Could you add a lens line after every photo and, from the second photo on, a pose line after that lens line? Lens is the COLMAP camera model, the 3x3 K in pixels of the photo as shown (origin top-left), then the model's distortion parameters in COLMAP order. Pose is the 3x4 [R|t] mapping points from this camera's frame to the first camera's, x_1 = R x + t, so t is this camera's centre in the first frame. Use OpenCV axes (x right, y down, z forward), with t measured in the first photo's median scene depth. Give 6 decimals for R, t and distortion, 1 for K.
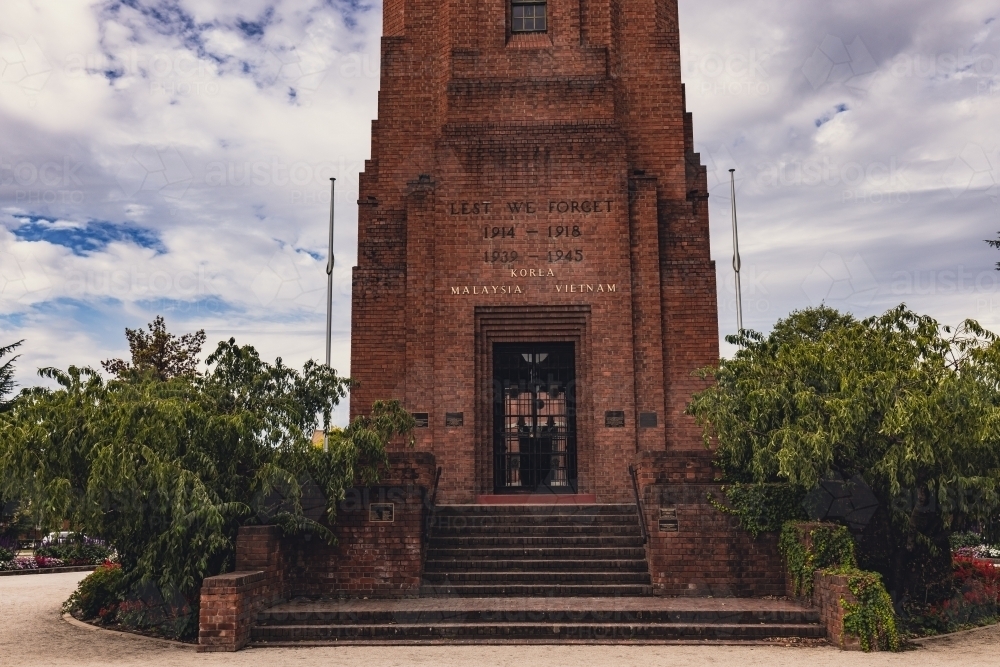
lens RADIAL K [[963.1, 0, 500.0], [0, 963.1, 333.5], [0, 0, 1]] dist [0.019832, 0.000583]
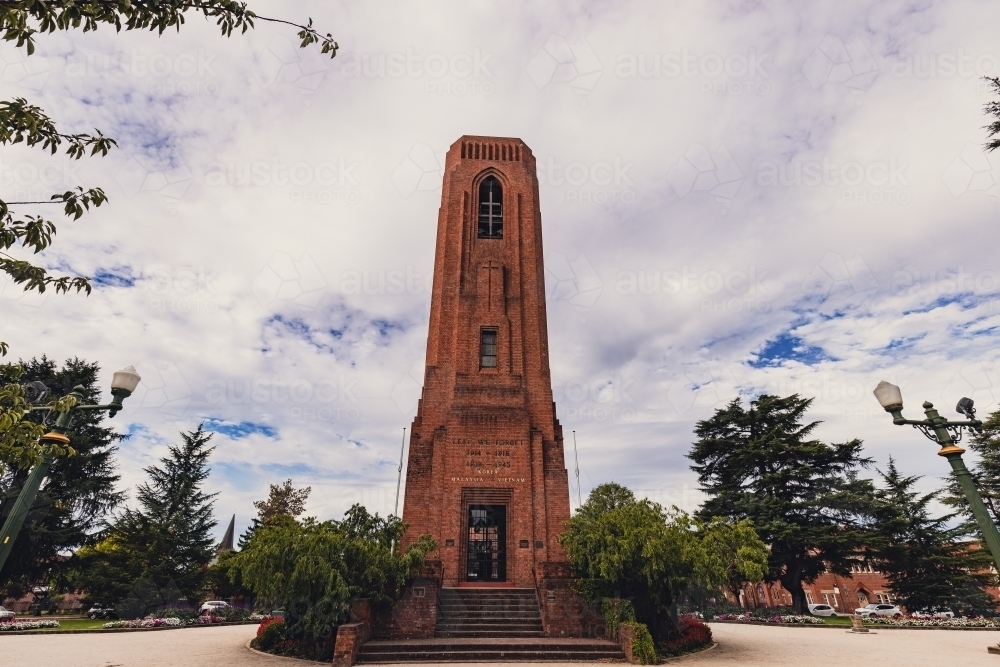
lens RADIAL K [[468.4, 0, 496.9], [0, 468.4, 333.2], [0, 0, 1]] dist [0.020235, -0.000510]
pose [[0.995339, 0.054069, 0.079855, -0.061521], [-0.026272, 0.948752, -0.314927, -0.031539], [-0.092791, 0.311361, 0.945751, -0.173257]]
